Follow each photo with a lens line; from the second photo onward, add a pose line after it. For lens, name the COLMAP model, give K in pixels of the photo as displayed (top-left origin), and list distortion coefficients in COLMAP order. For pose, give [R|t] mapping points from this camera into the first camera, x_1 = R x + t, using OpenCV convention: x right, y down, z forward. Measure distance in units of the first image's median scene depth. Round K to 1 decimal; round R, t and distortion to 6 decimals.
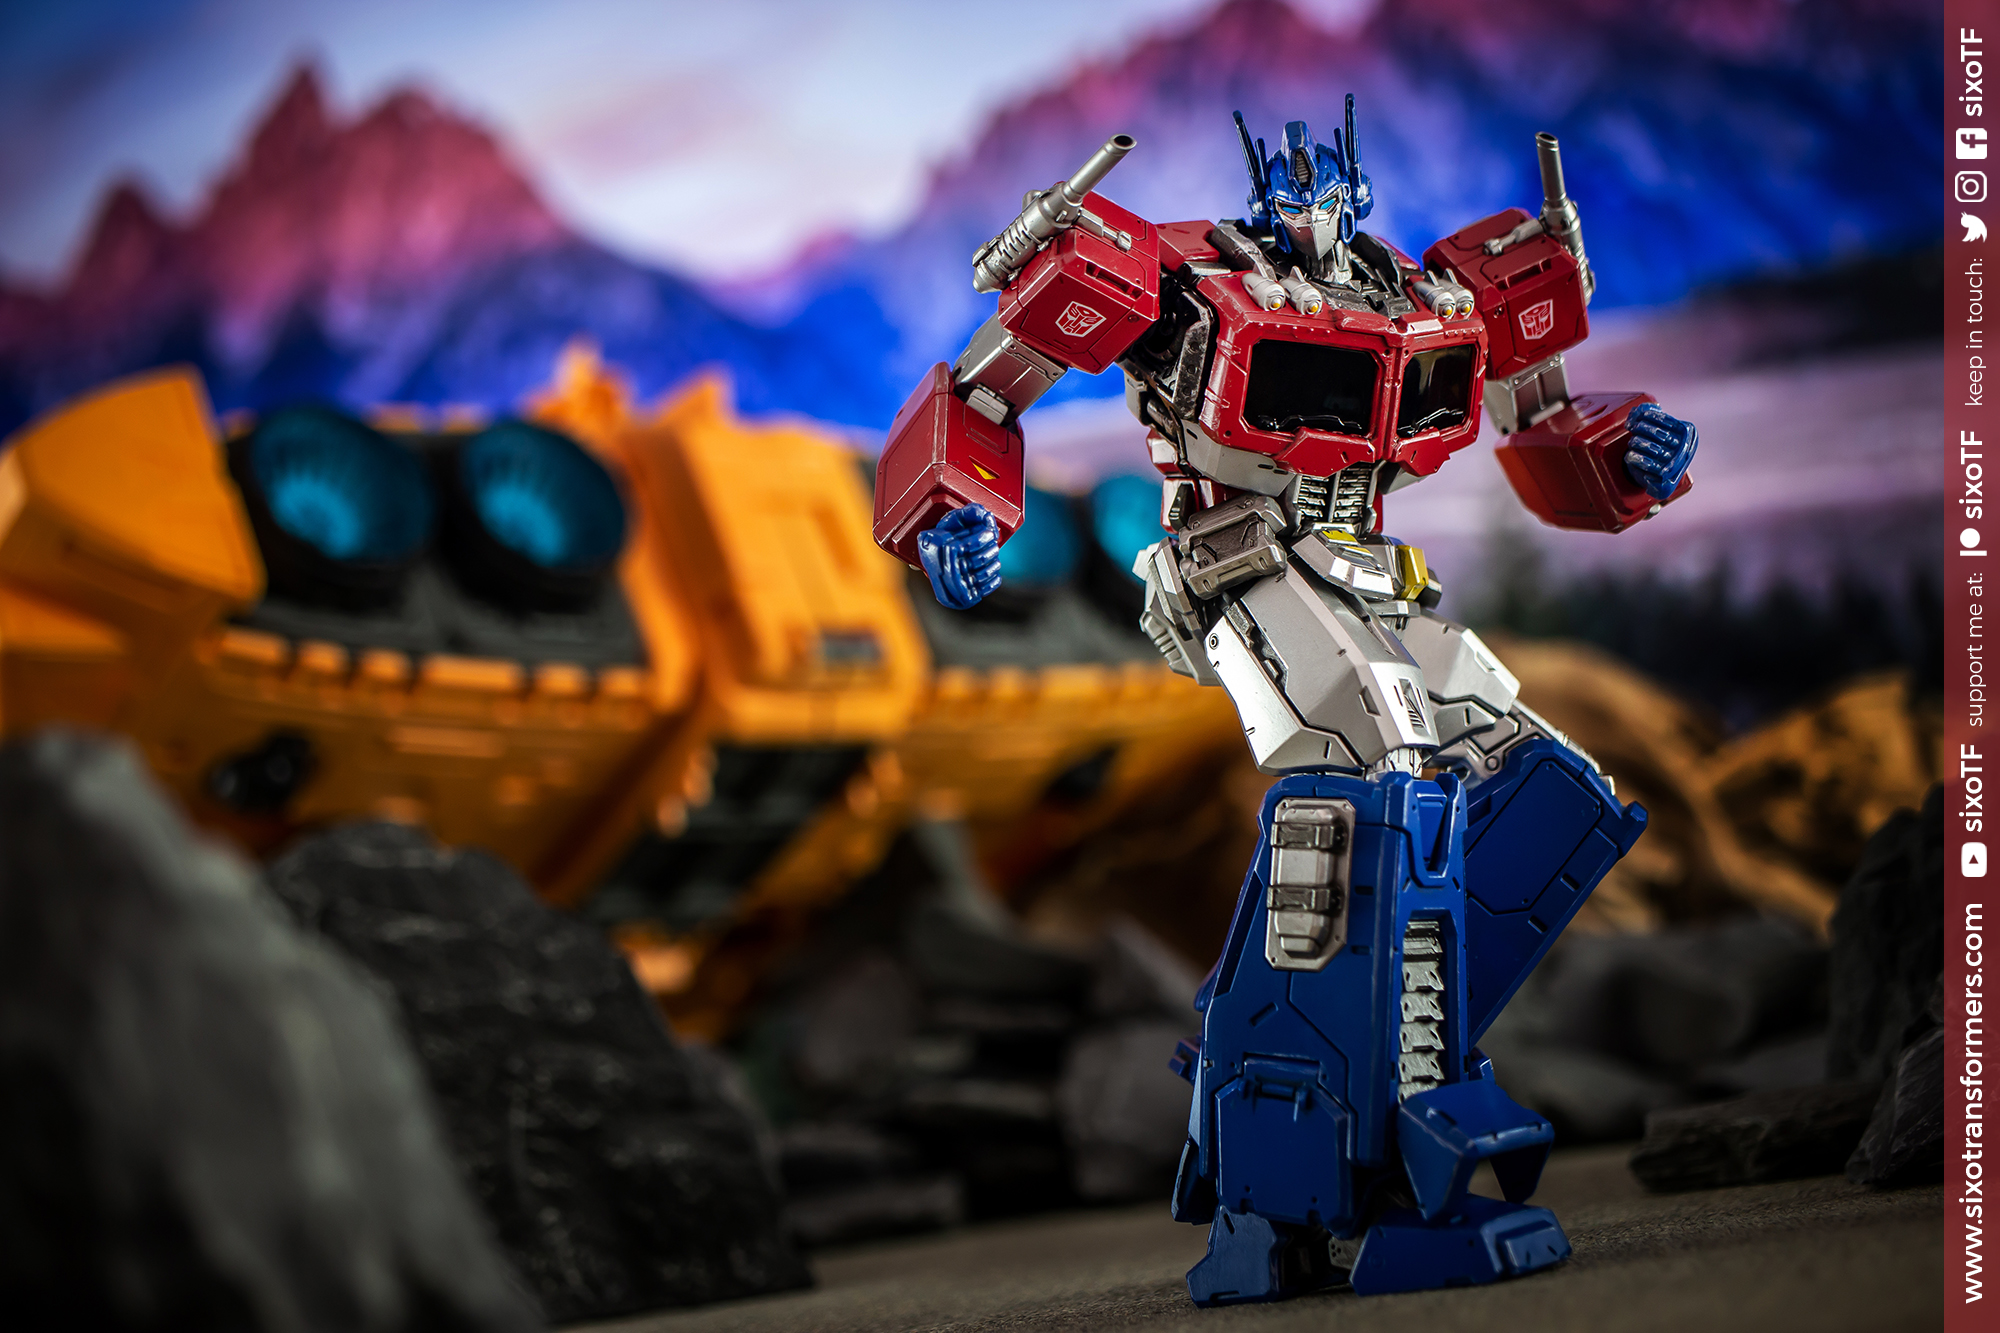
lens RADIAL K [[3260.8, 0, 1000.0], [0, 3260.8, 666.5], [0, 0, 1]] dist [-0.270710, -0.009363]
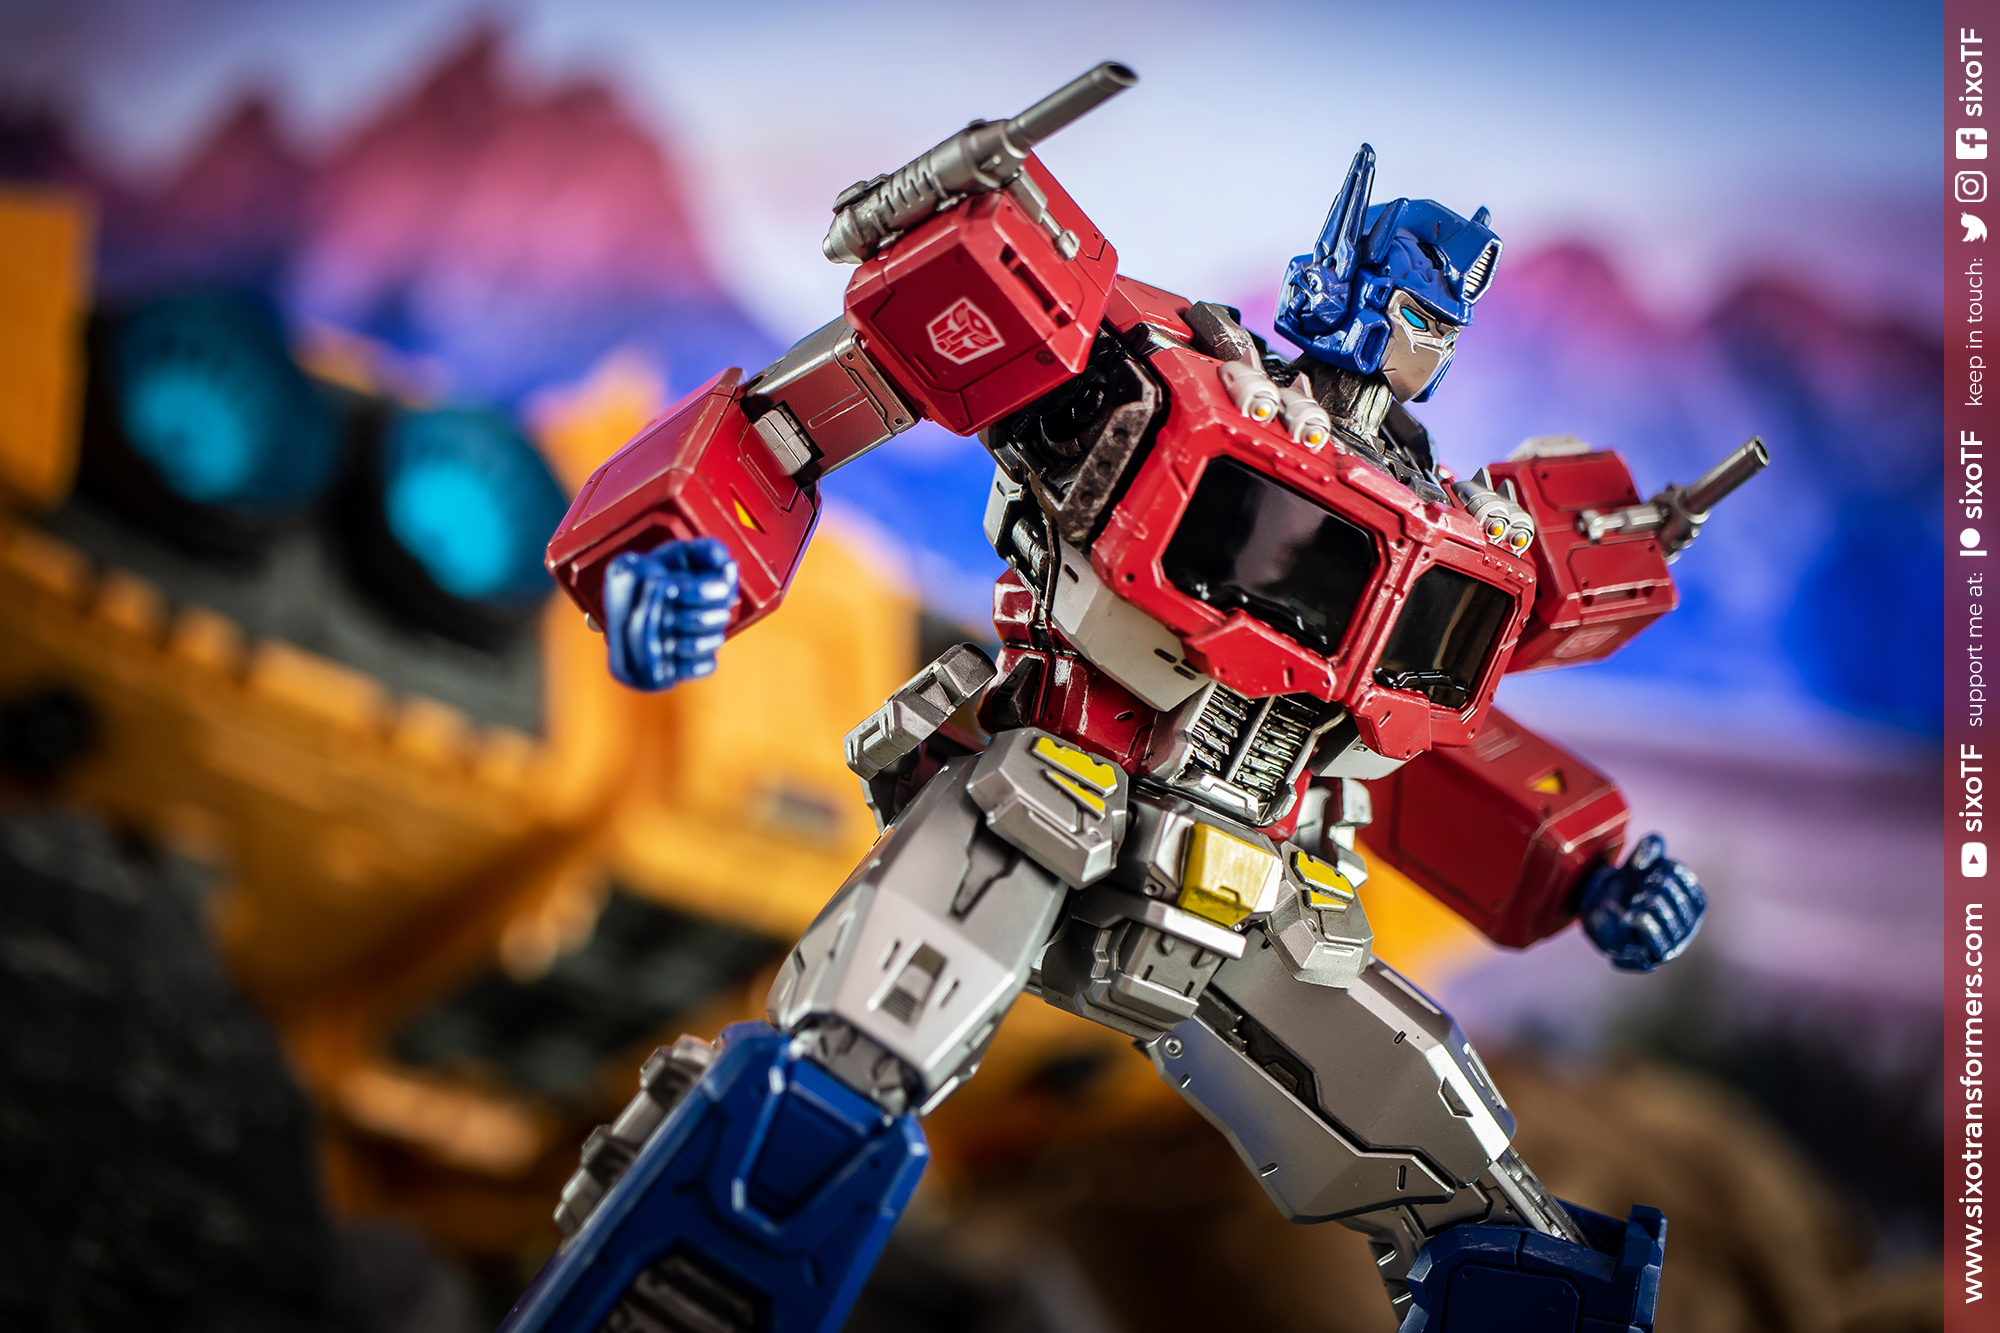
lens RADIAL K [[3221.9, 0, 1000.0], [0, 3221.9, 666.5], [0, 0, 1]] dist [-0.497091, -0.000999]
pose [[0.946326, 0.320482, 0.041930, 0.025346], [-0.308671, 0.934587, -0.176834, 0.062763], [-0.095859, 0.154400, 0.983347, 0.385057]]
